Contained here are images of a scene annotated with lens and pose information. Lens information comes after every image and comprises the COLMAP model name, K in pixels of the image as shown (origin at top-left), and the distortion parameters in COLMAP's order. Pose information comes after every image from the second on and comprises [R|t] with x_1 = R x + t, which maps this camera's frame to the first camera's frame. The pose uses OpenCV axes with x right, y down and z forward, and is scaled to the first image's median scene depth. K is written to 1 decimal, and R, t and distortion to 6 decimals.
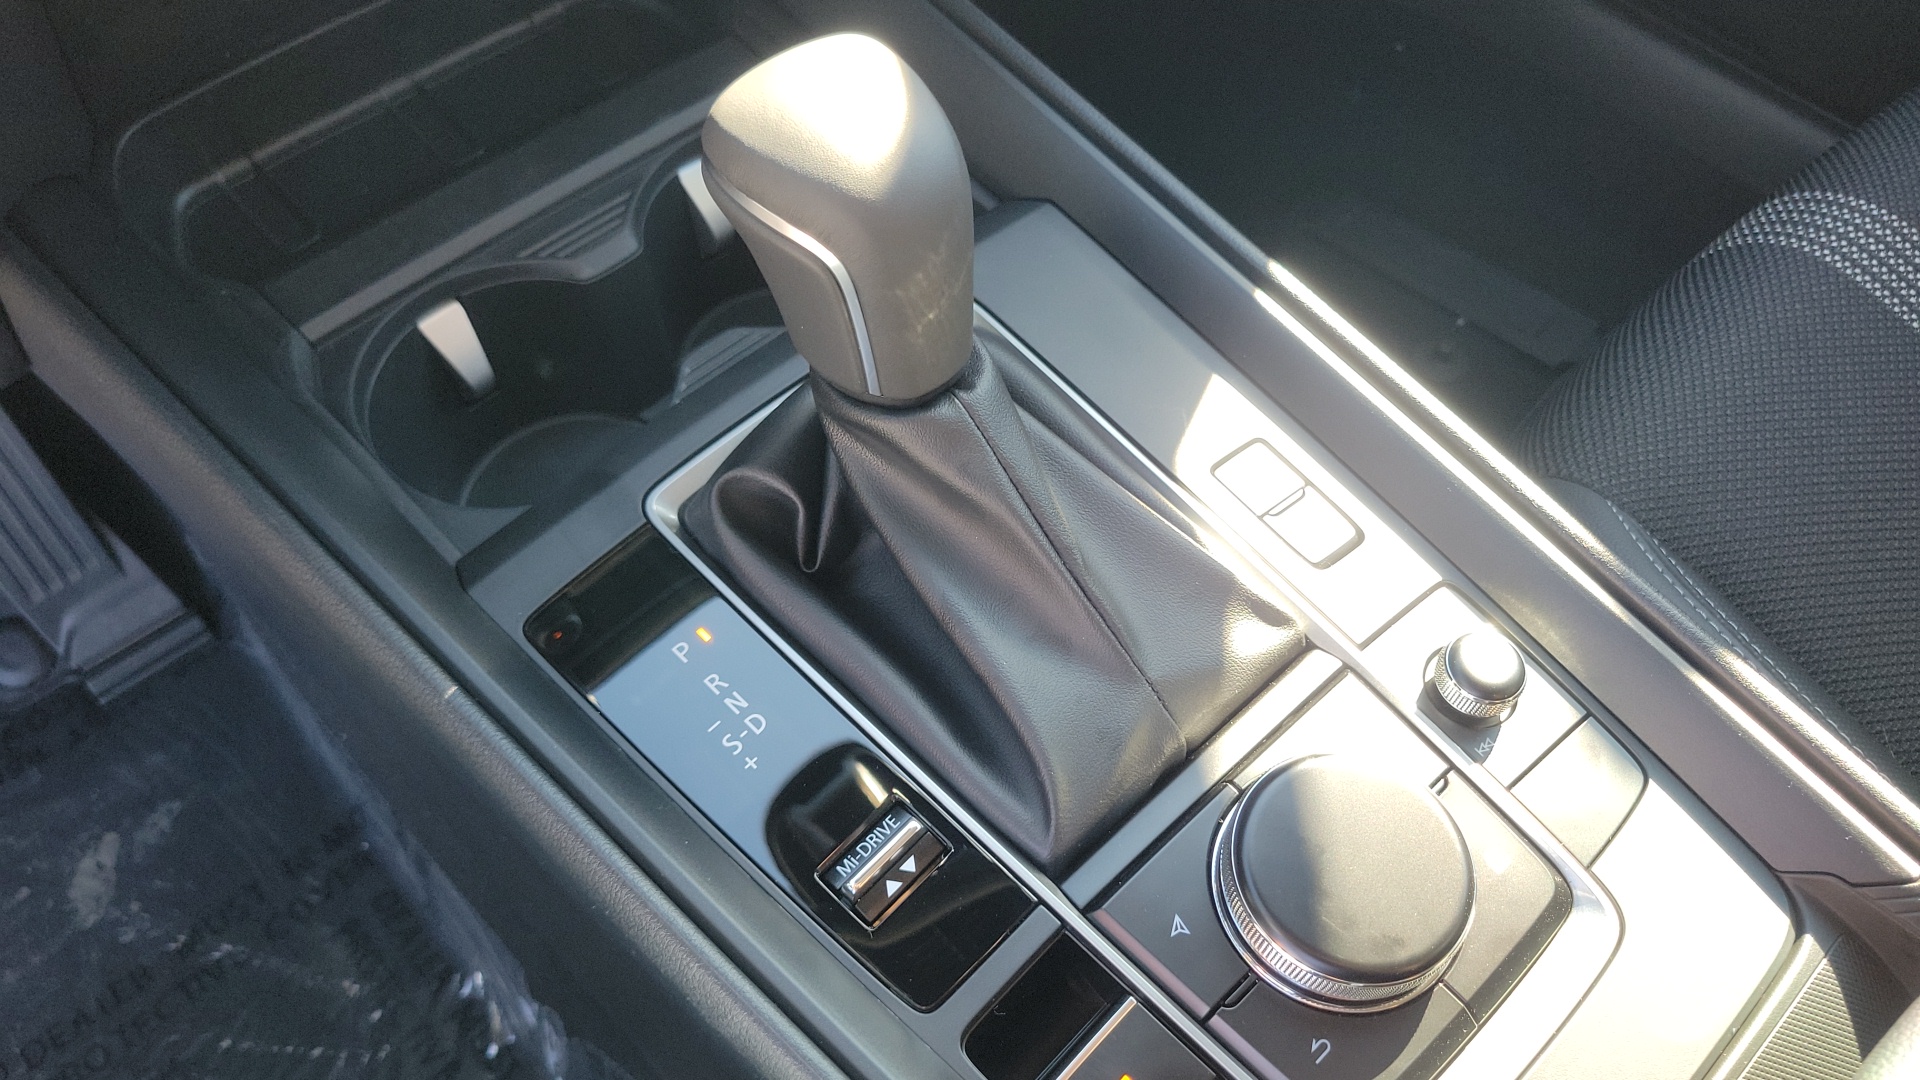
lens RADIAL K [[1517.2, 0, 958.0], [0, 1517.2, 541.0], [0, 0, 1]] dist [0.024821, -0.029021]
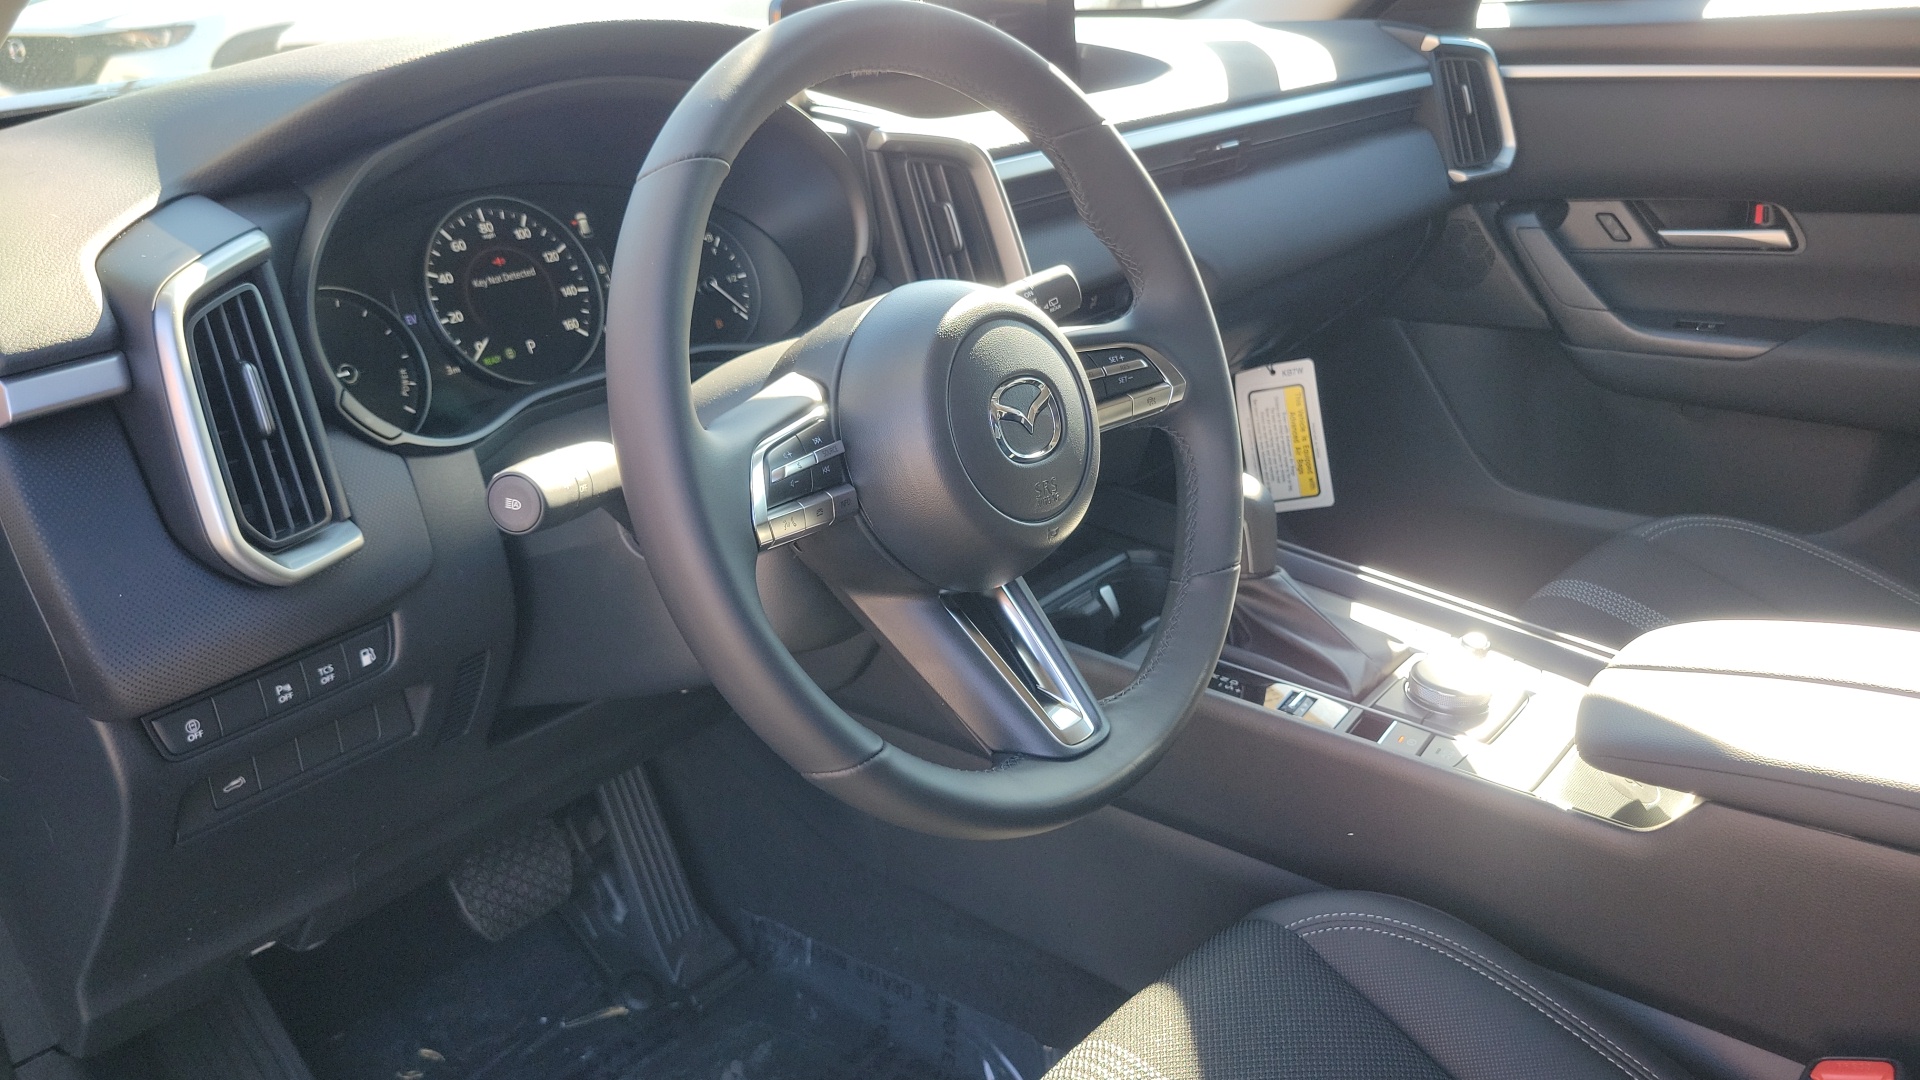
lens RADIAL K [[1517.2, 0, 956.8], [0, 1517.2, 541.0], [0, 0, 1]] dist [0.024821, -0.029021]
pose [[0.985662, -0.086986, 0.144579, -0.768176], [0.152922, 0.822655, -0.547589, 1.016040], [-0.071306, 0.561847, 0.824162, -1.064905]]
